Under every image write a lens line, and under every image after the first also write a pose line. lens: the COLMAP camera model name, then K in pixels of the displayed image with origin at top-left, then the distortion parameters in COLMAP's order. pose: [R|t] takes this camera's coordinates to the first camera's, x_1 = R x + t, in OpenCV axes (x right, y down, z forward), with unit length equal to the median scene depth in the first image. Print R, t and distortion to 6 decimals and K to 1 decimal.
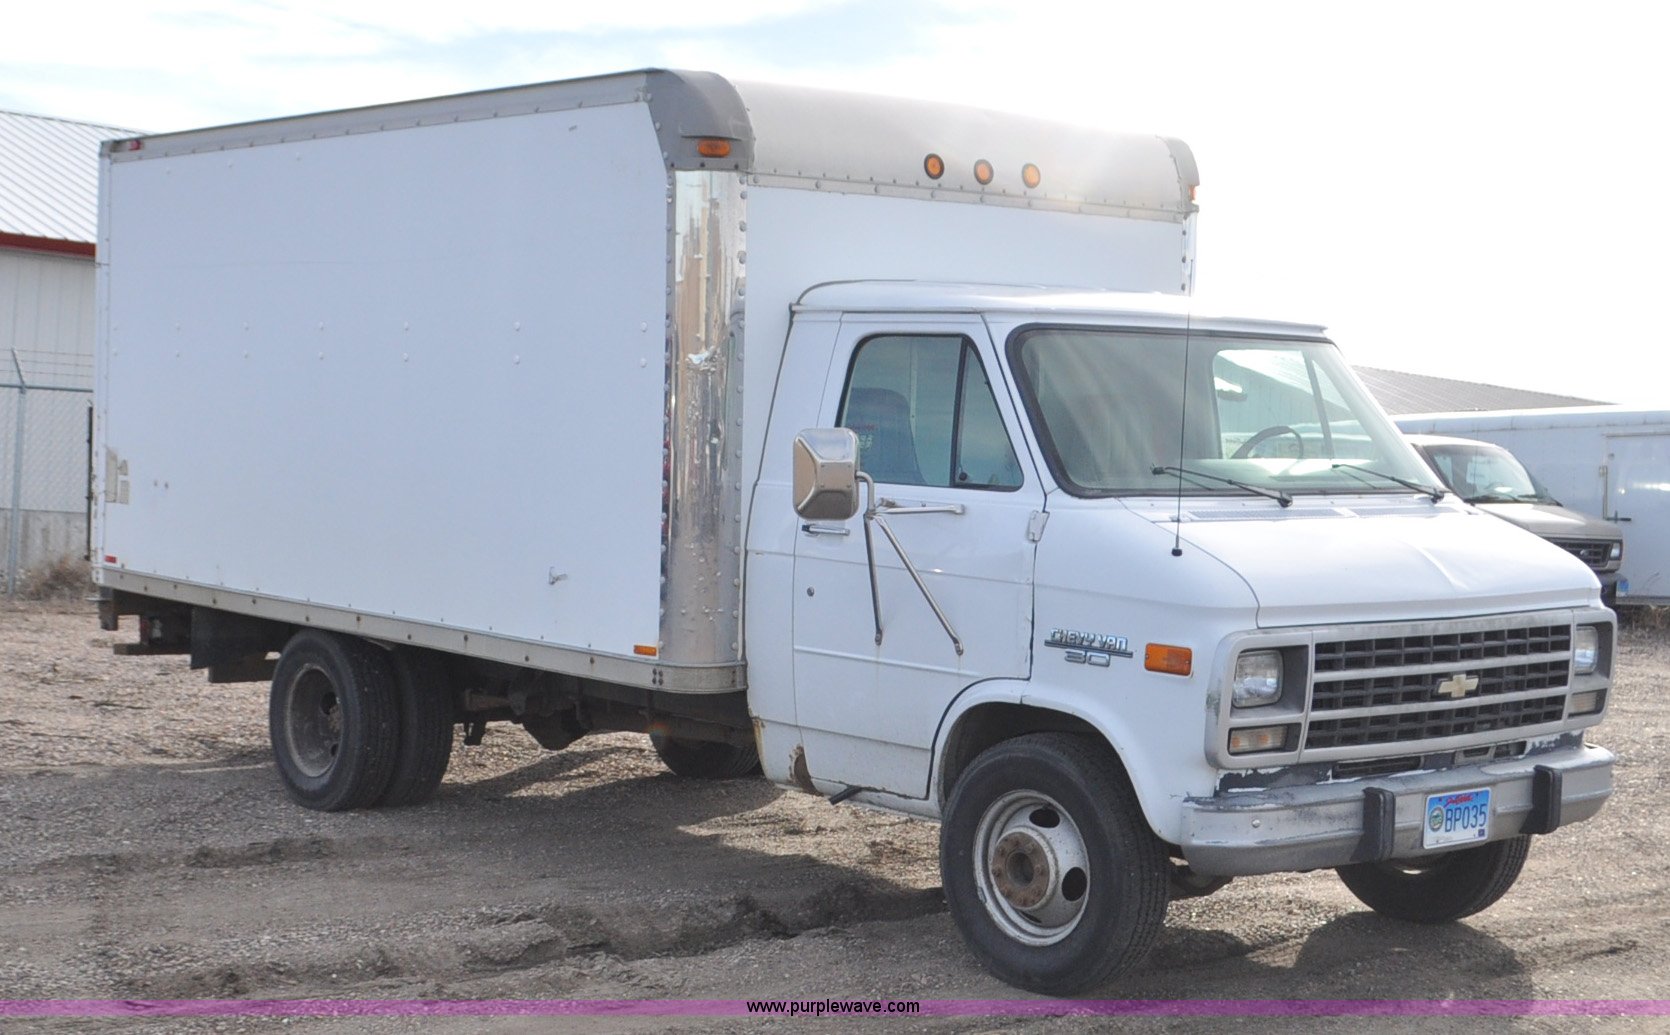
lens RADIAL K [[2505.2, 0, 832.7], [0, 2505.2, 517.1], [0, 0, 1]] dist [0.004246, 0.014075]
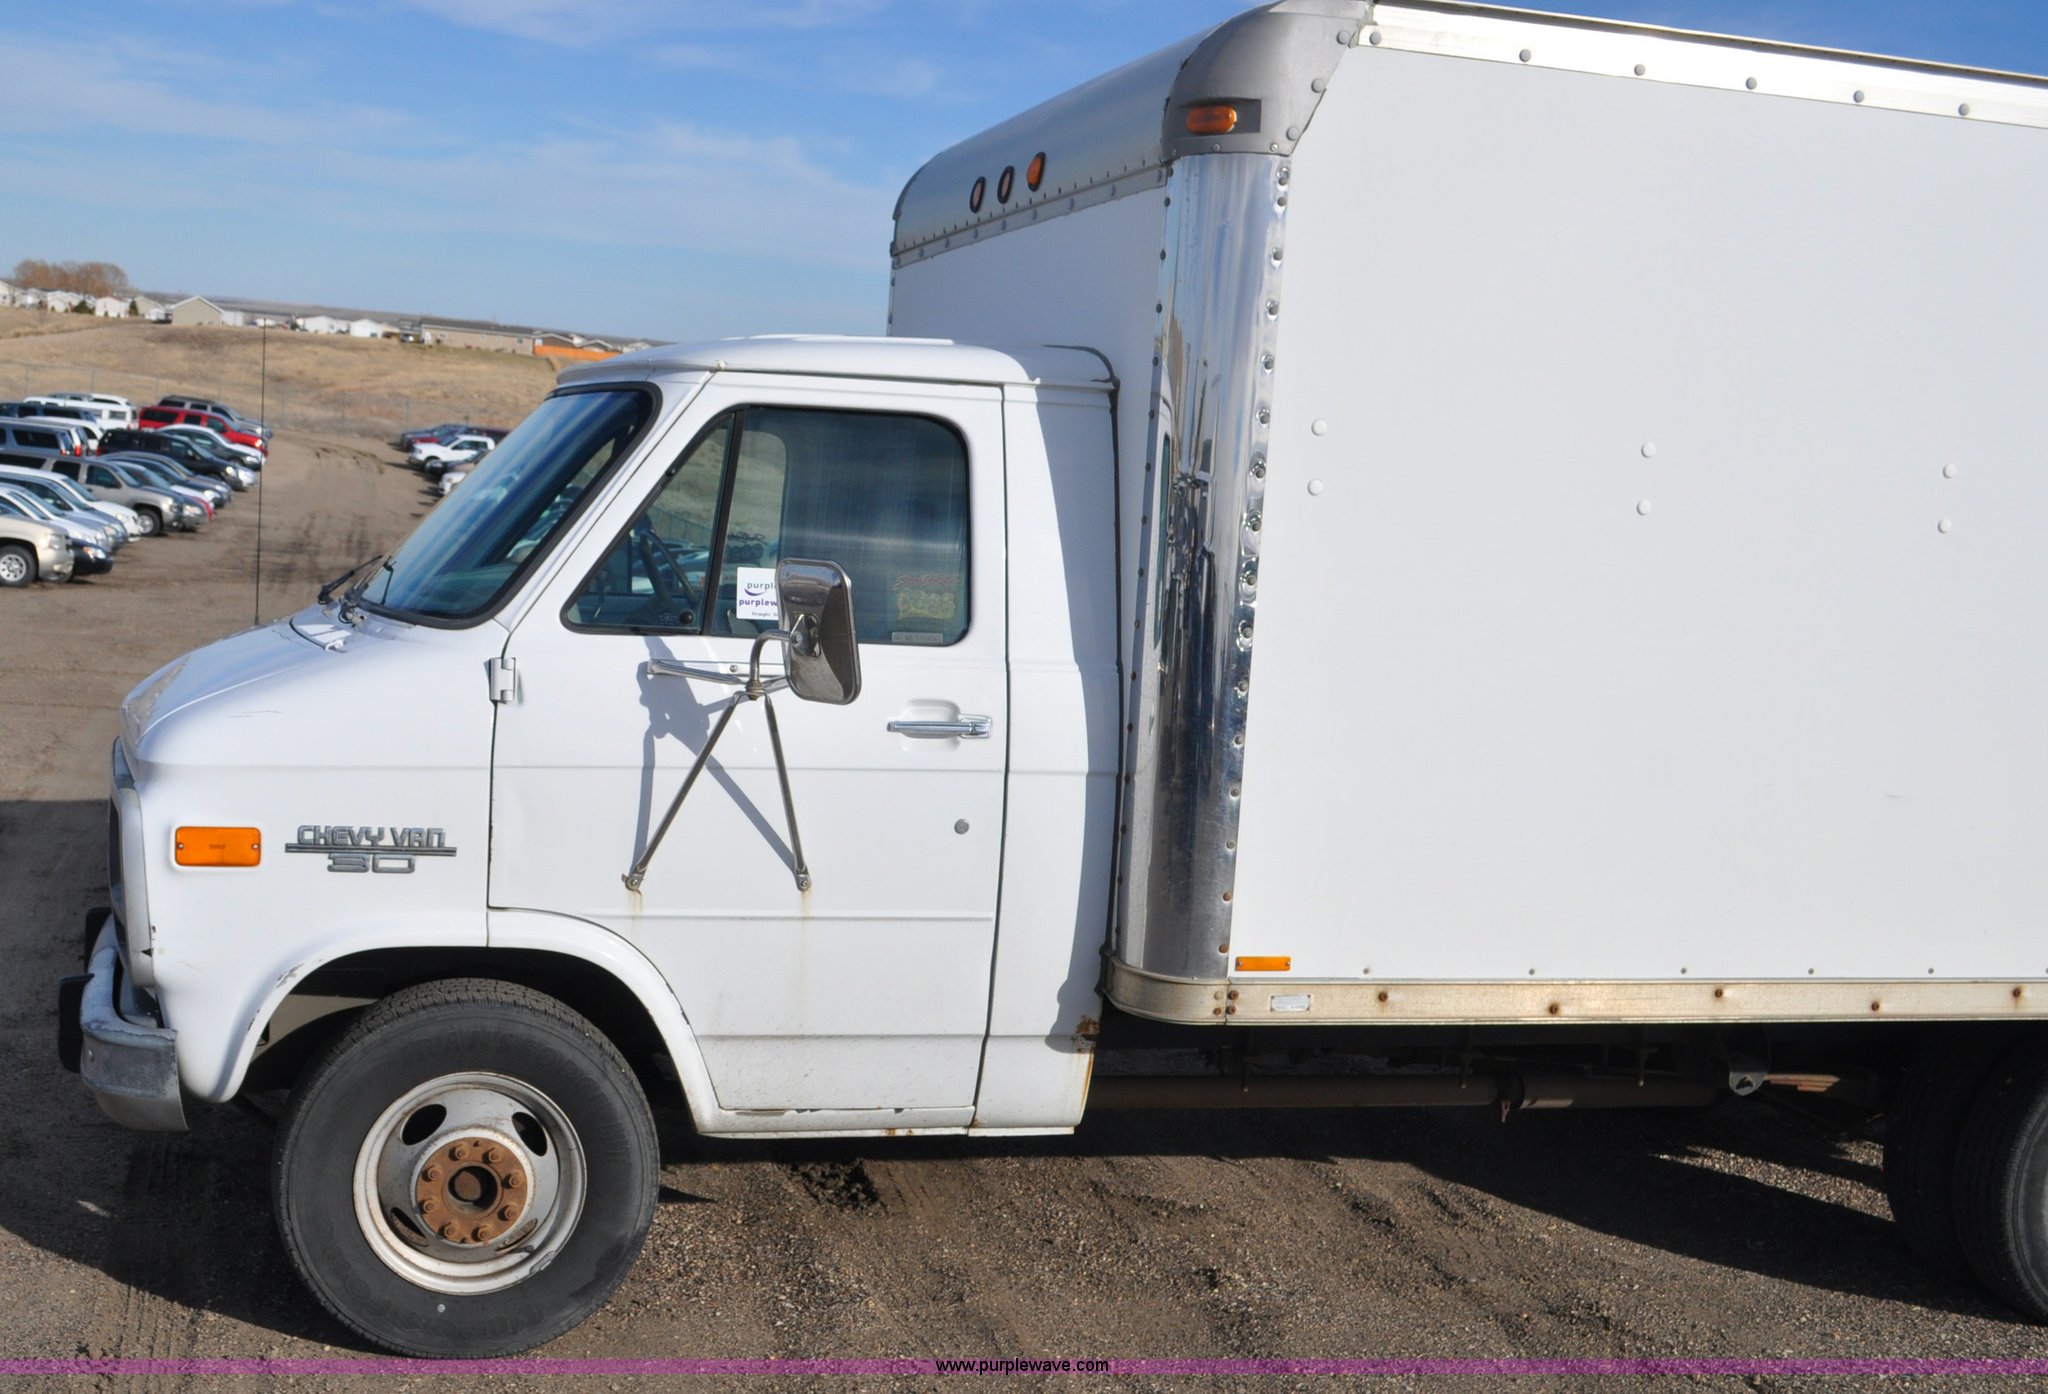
lens RADIAL K [[2464.7, 0, 1020.5], [0, 2464.7, 803.9], [0, 0, 1]] dist [-0.066259, -0.011246]
pose [[-0.422022, 0.058693, -0.904684, 0.808890], [-0.115573, 0.986277, 0.117900, -0.059170], [0.899189, 0.154314, -0.409447, 1.549057]]
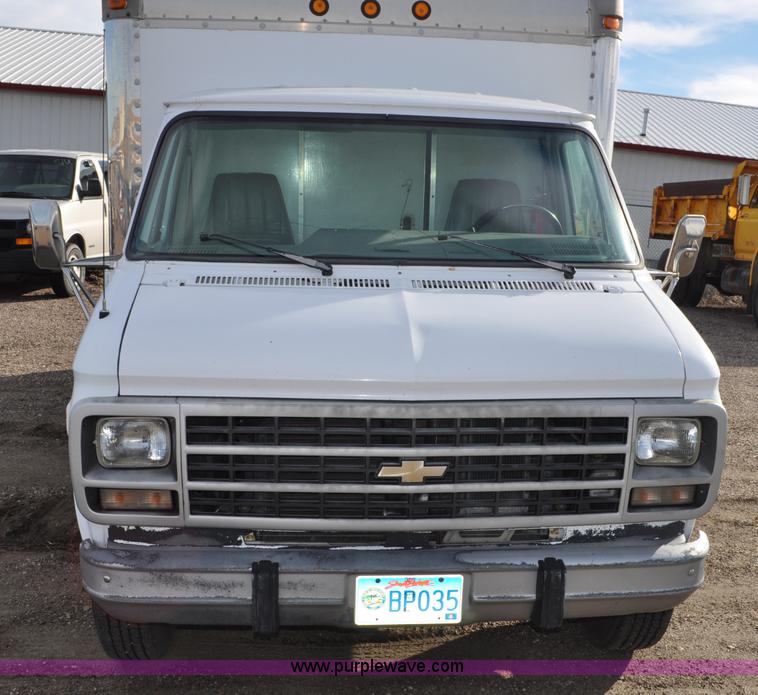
lens RADIAL K [[898.2, 0, 407.0], [0, 898.2, 404.7], [0, 0, 1]] dist [-0.061048, -0.016594]
pose [[0.819209, 0.132522, -0.557974, 0.434581], [-0.037157, 0.983156, 0.178952, -0.019517], [0.572290, -0.125867, 0.810334, 0.718539]]
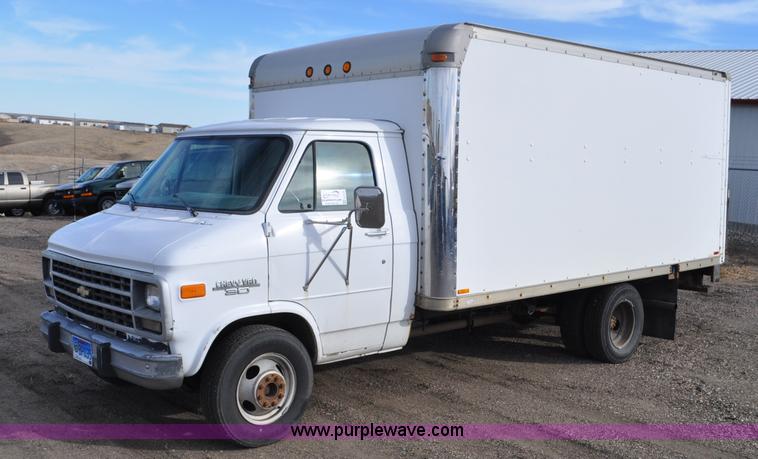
lens RADIAL K [[834.4, 0, 411.0], [0, 834.4, 228.9], [0, 0, 1]] dist [-0.088898, -0.019862]
pose [[0.051453, 0.051343, -0.997355, 0.982280], [-0.063529, 0.996823, 0.048038, -0.041257], [0.996653, 0.060889, 0.054551, 1.239812]]
